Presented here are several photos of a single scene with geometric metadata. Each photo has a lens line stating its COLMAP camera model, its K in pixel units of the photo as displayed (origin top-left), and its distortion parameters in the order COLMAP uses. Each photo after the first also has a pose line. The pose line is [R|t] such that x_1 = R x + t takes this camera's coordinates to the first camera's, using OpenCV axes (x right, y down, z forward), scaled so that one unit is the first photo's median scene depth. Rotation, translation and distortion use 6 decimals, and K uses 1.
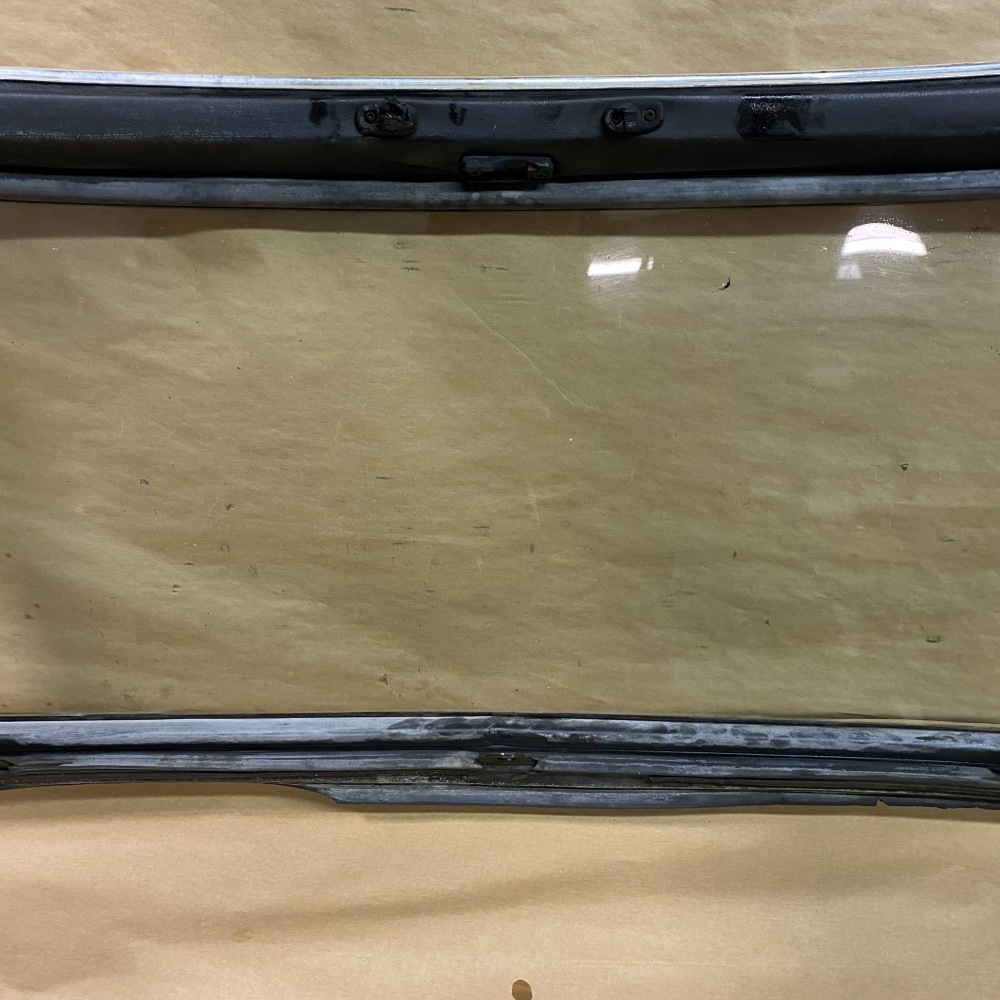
lens RADIAL K [[1010.6, 0, 495.8], [0, 1010.6, 477.4], [0, 0, 1]] dist [0.018415, -0.030662]
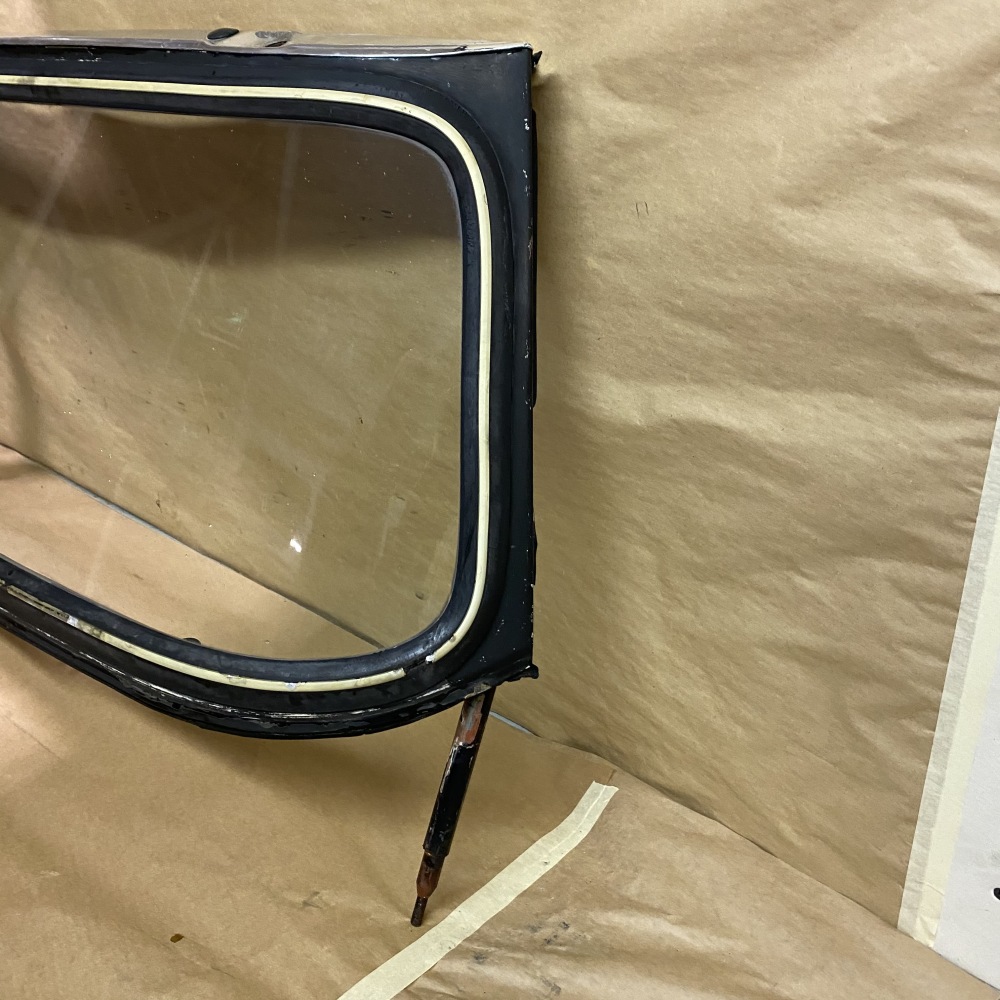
lens RADIAL K [[1009.4, 0, 501.4], [0, 1009.4, 483.2], [0, 0, 1]] dist [0.025974, -0.051089]
pose [[0.754593, 0.267507, -0.599190, 1.220112], [-0.297085, 0.953459, 0.051533, -0.049467], [0.585089, 0.139125, 0.798946, 0.150139]]
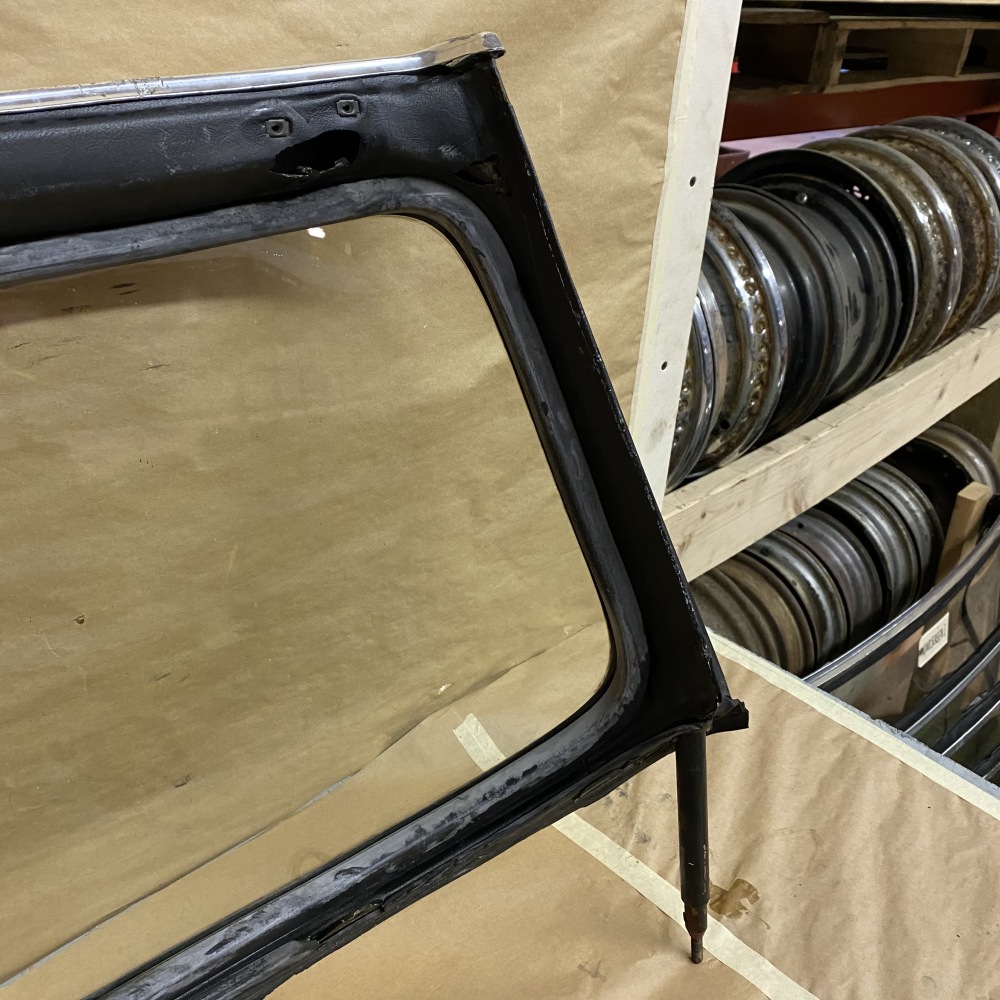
lens RADIAL K [[1021.3, 0, 499.2], [0, 1021.3, 488.9], [0, 0, 1]] dist [0.060525, -0.149910]
pose [[0.681584, -0.290571, 0.671575, 0.128775], [0.261714, 0.953870, 0.147097, -0.128666], [-0.683337, 0.075502, 0.726189, 0.222408]]
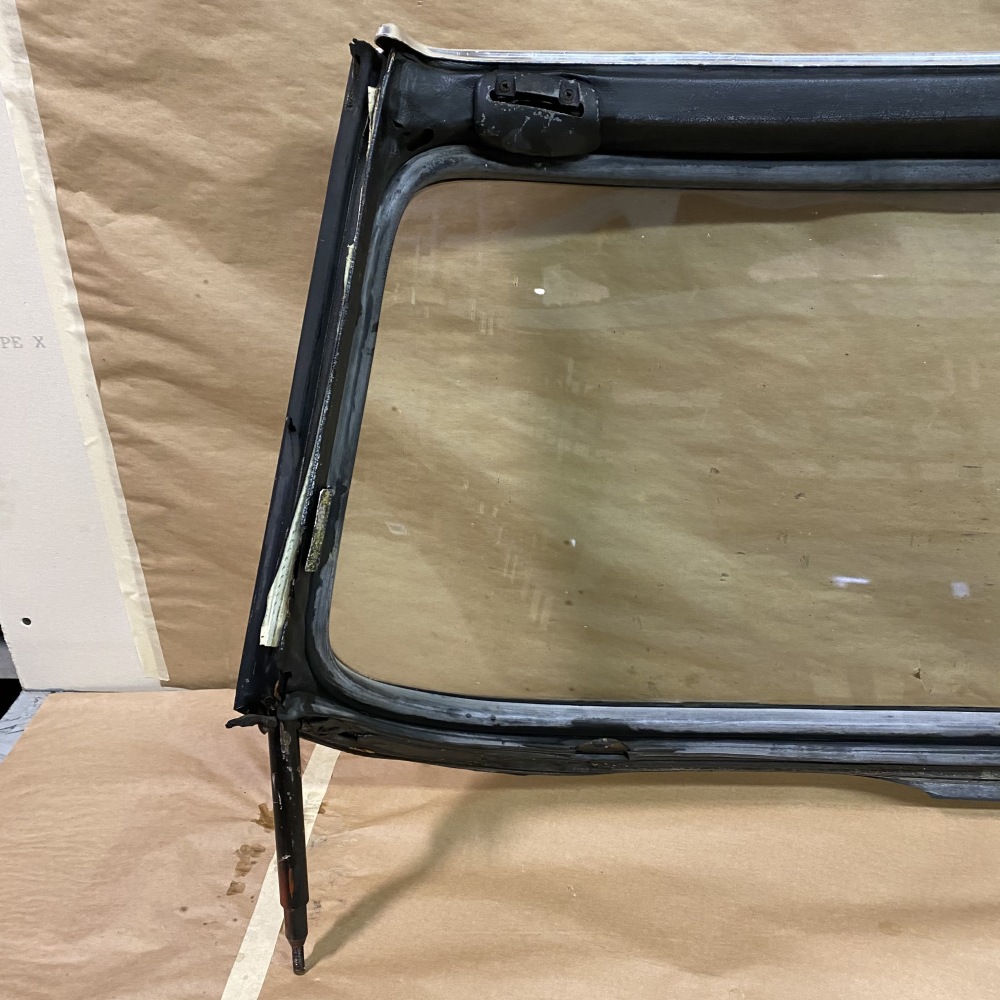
lens RADIAL K [[1009.4, 0, 501.4], [0, 1009.4, 483.2], [0, 0, 1]] dist [0.025974, -0.051089]
pose [[0.996566, 0.005761, -0.082604, -0.475681], [-0.004657, 0.999897, 0.013547, 0.004596], [0.082673, -0.013116, 0.996490, -0.009802]]
